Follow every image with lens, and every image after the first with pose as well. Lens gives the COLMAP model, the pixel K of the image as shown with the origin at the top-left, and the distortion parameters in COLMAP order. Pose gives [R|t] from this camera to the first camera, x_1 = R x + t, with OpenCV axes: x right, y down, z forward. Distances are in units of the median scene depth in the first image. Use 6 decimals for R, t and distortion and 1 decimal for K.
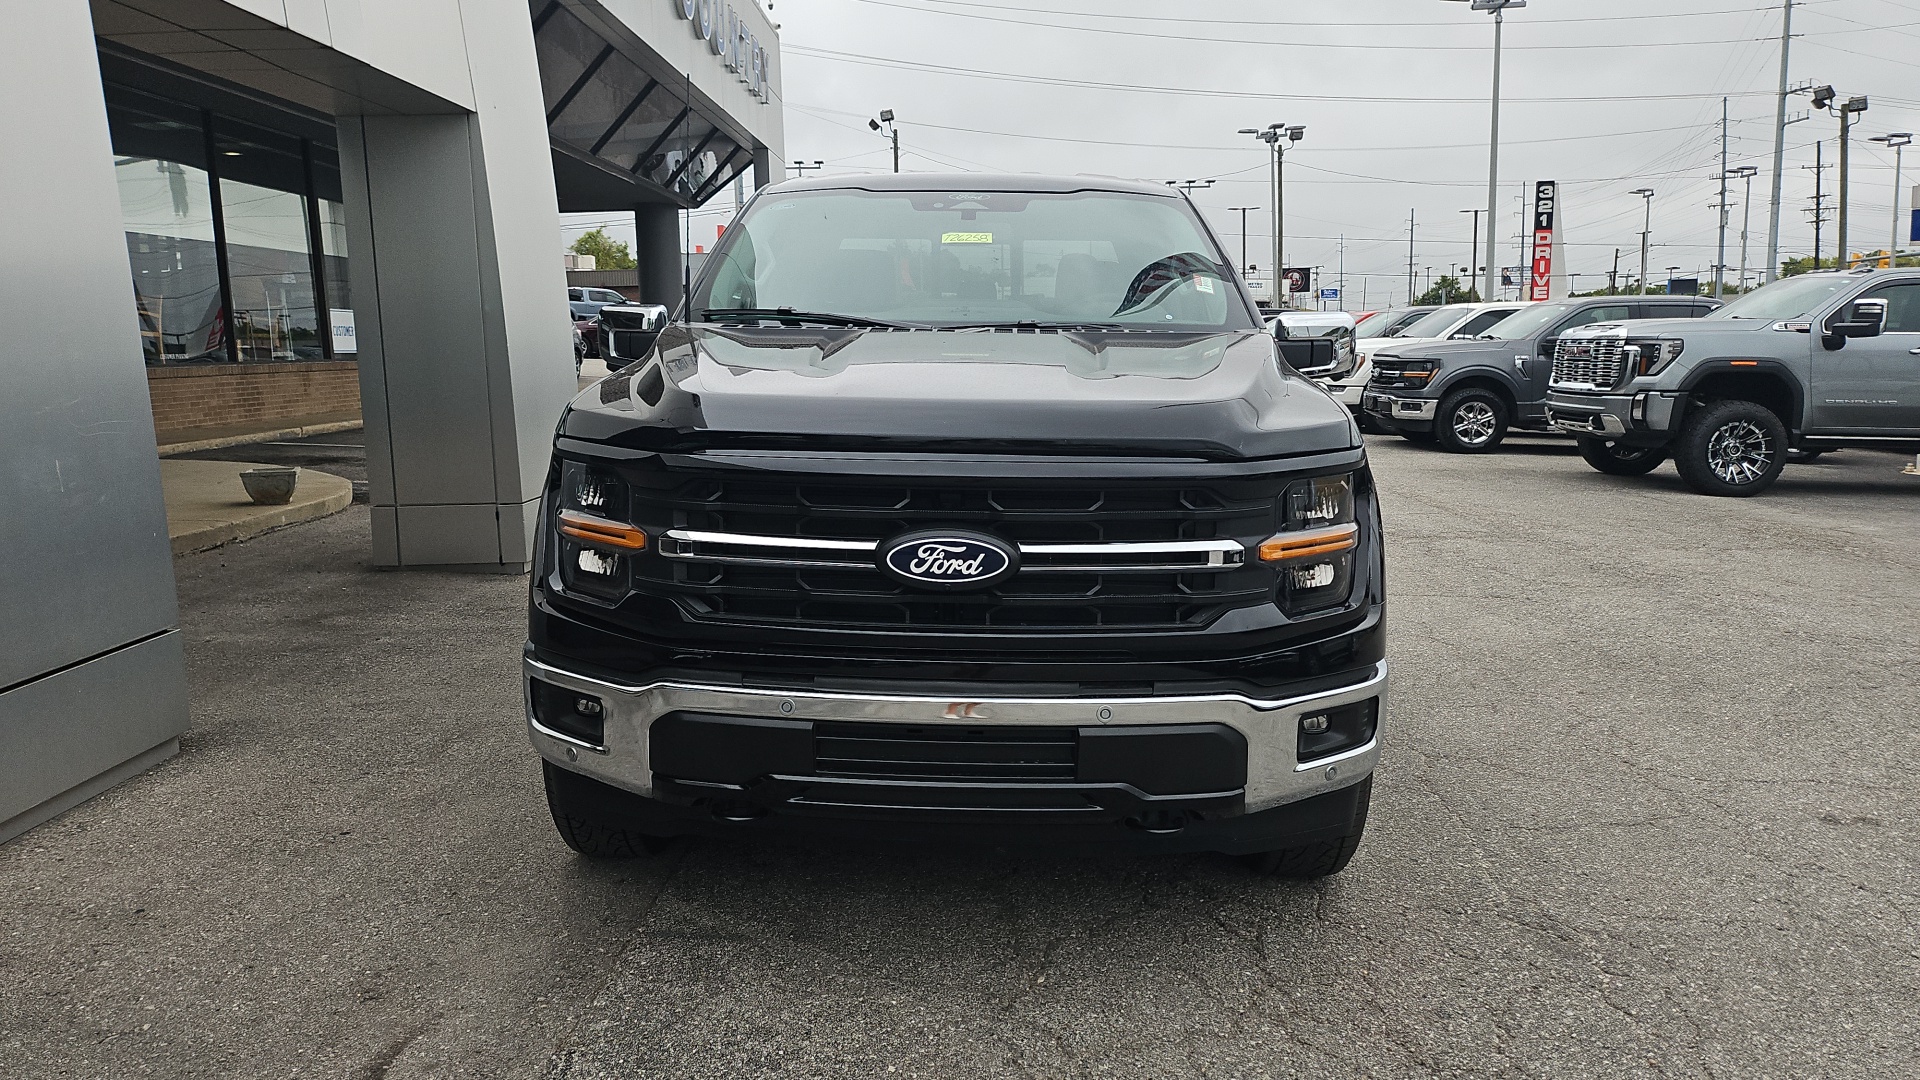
lens RADIAL K [[1339.3, 0, 950.4], [0, 1339.3, 525.5], [0, 0, 1]] dist [0.057641, -0.059432]
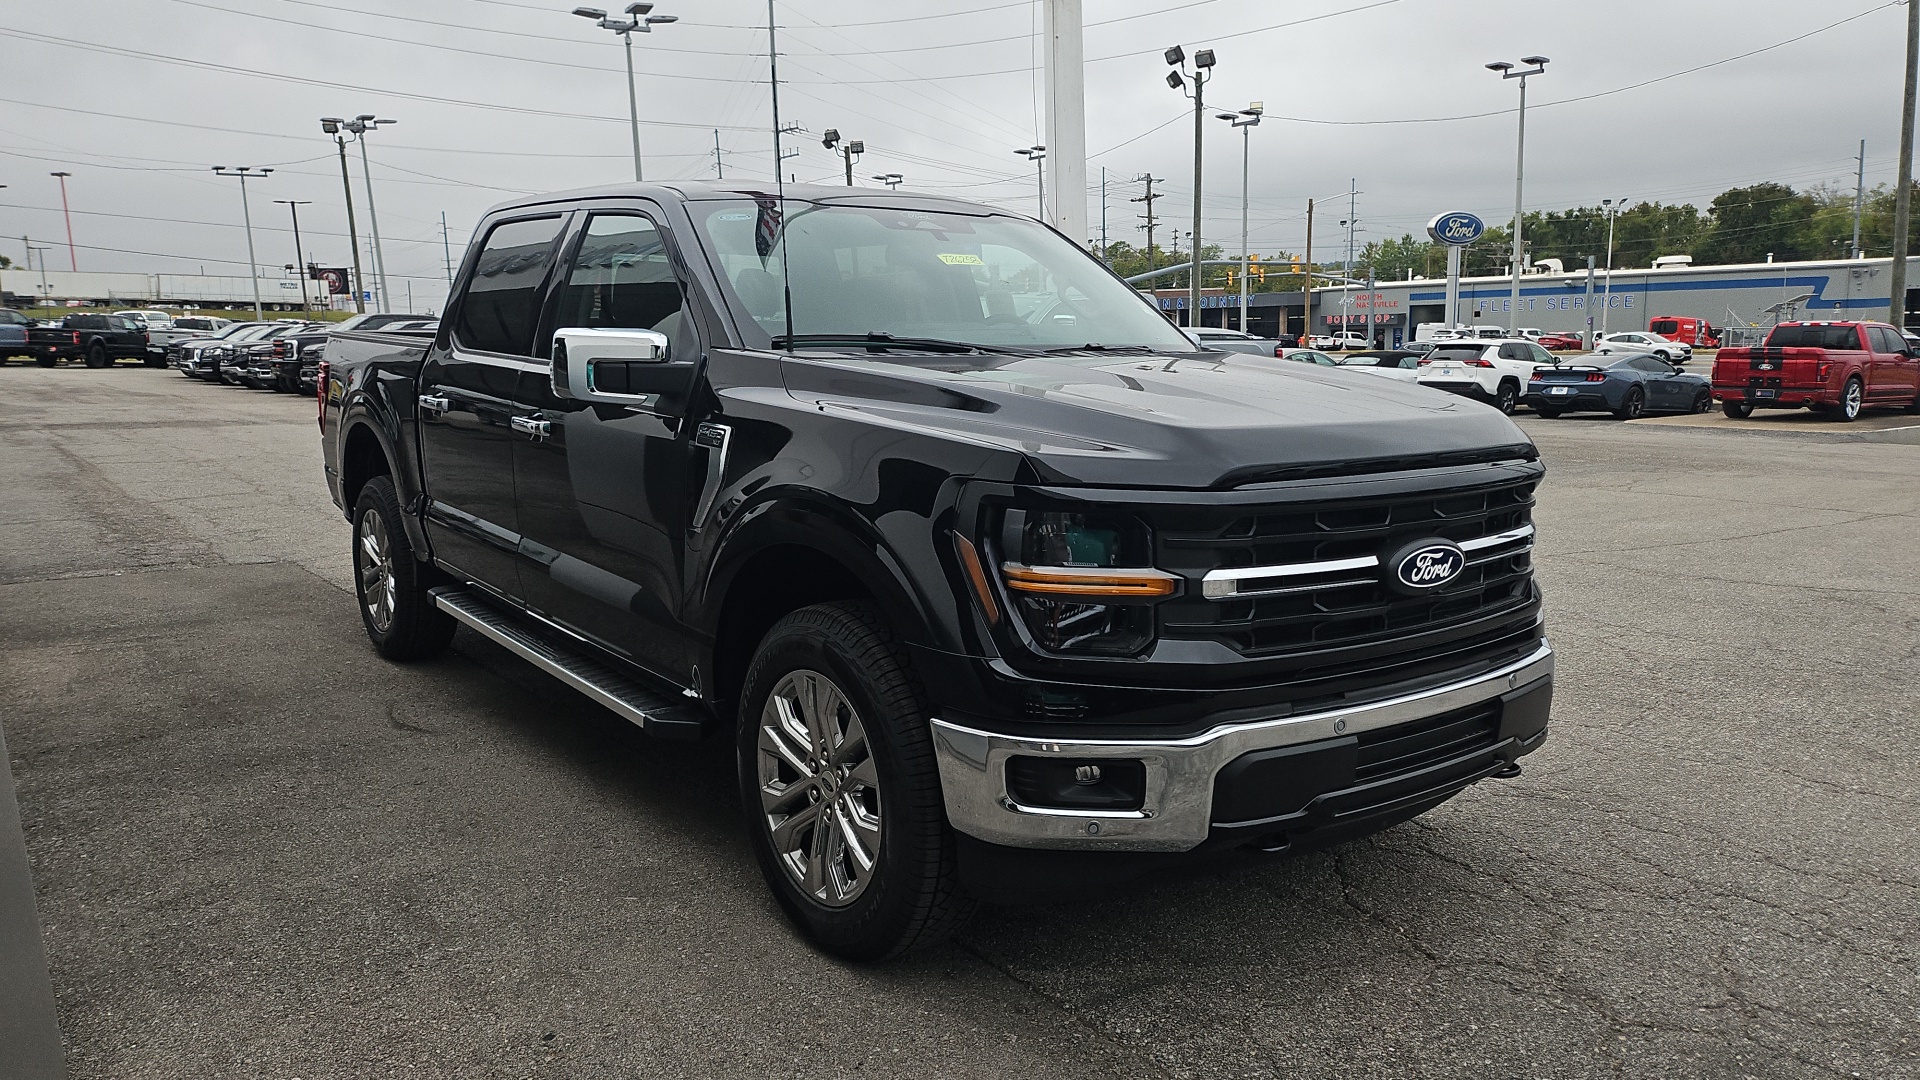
lens RADIAL K [[1339.3, 0, 960.7], [0, 1339.3, 543.1], [0, 0, 1]] dist [0.057641, -0.059432]
pose [[0.780179, -0.102648, 0.617077, -0.898112], [0.097009, 0.994365, 0.042759, -0.071273], [-0.617989, 0.026503, 0.785740, 0.330221]]
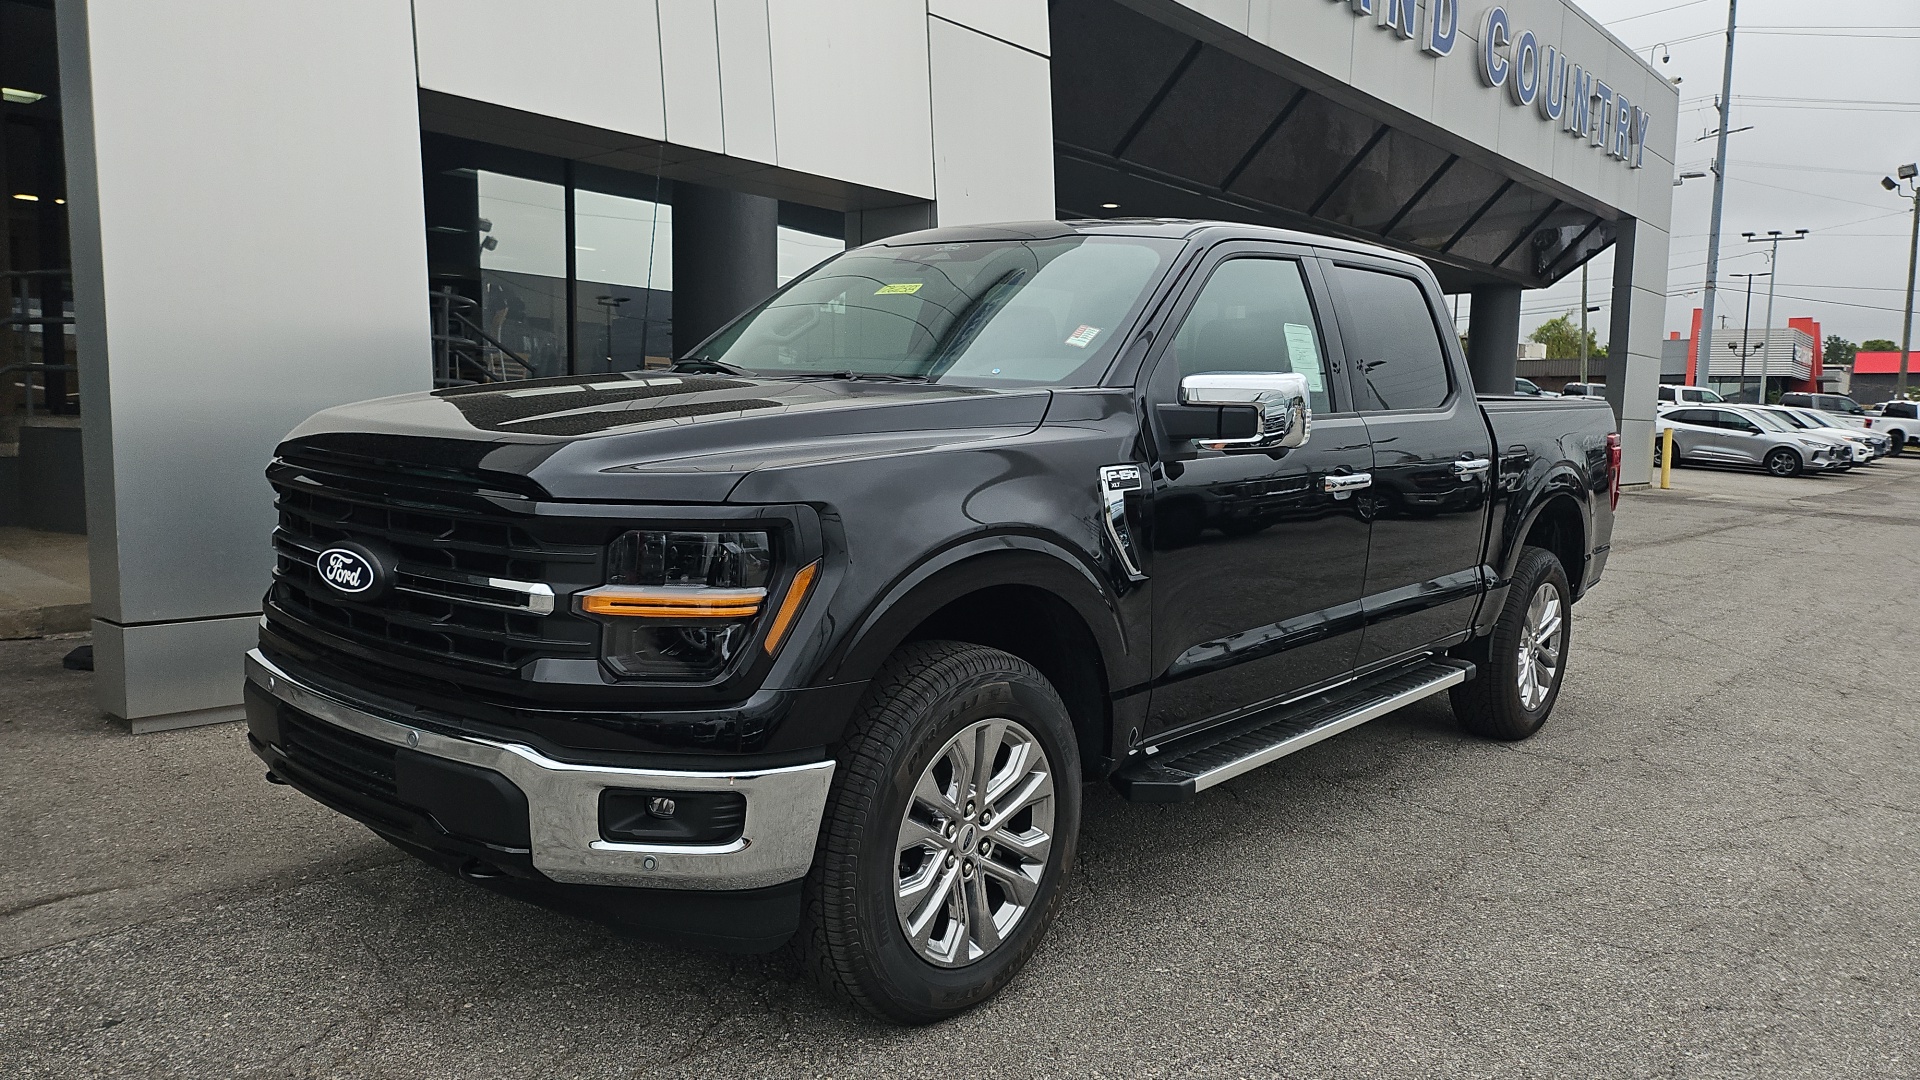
lens RADIAL K [[1339.3, 0, 925.6], [0, 1339.3, 544.3], [0, 0, 1]] dist [0.057641, -0.059432]
pose [[0.780009, 0.091482, -0.619046, 0.939398], [-0.122540, 0.992433, -0.007741, -0.039855], [0.613653, 0.081896, 0.785317, 0.388969]]
